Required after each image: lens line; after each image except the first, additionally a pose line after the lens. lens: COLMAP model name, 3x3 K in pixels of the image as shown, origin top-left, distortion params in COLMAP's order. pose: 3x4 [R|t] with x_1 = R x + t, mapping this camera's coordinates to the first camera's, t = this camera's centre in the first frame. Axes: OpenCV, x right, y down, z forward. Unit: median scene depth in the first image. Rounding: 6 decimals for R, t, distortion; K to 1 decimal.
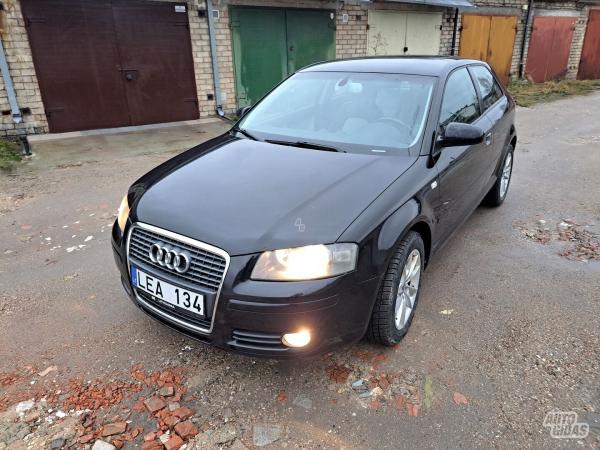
lens RADIAL K [[433.3, 0, 298.3], [0, 433.3, 213.2], [0, 0, 1]] dist [0.083152, -0.070233]
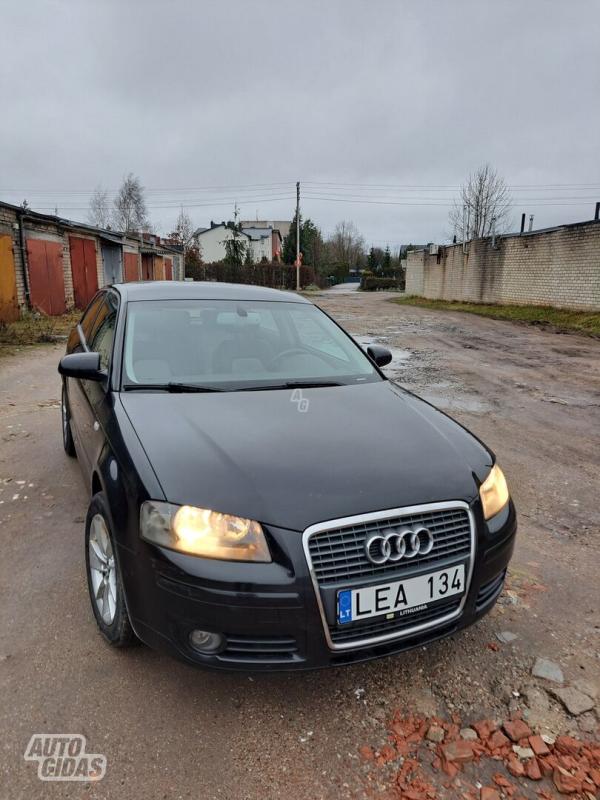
lens RADIAL K [[577.7, 0, 300.0], [0, 577.7, 400.0], [0, 0, 1]] dist [0.083152, -0.070233]
pose [[0.492462, -0.154072, 0.856588, -0.782127], [0.279229, 0.960148, 0.012167, -0.124718], [-0.824325, 0.233192, 0.515858, 0.394112]]
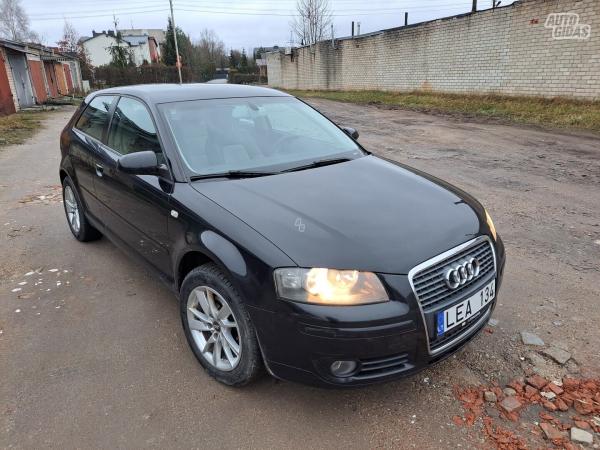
lens RADIAL K [[433.3, 0, 298.3], [0, 433.3, 213.2], [0, 0, 1]] dist [0.083152, -0.070233]
pose [[0.243994, -0.284598, 0.927077, -0.847430], [0.359473, 0.914410, 0.186101, -0.225519], [-0.900692, 0.287851, 0.325415, 0.655299]]
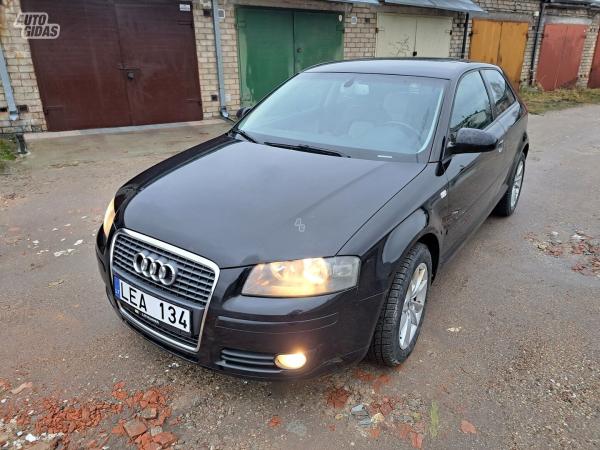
lens RADIAL K [[436.1, 0, 302.7], [0, 436.1, 213.2], [0, 0, 1]] dist [0.069864, -0.056929]
pose [[0.999800, 0.019858, -0.002551, 0.010771], [-0.019879, 0.999764, -0.008736, -0.007978], [0.002377, 0.008785, 0.999959, 0.050094]]
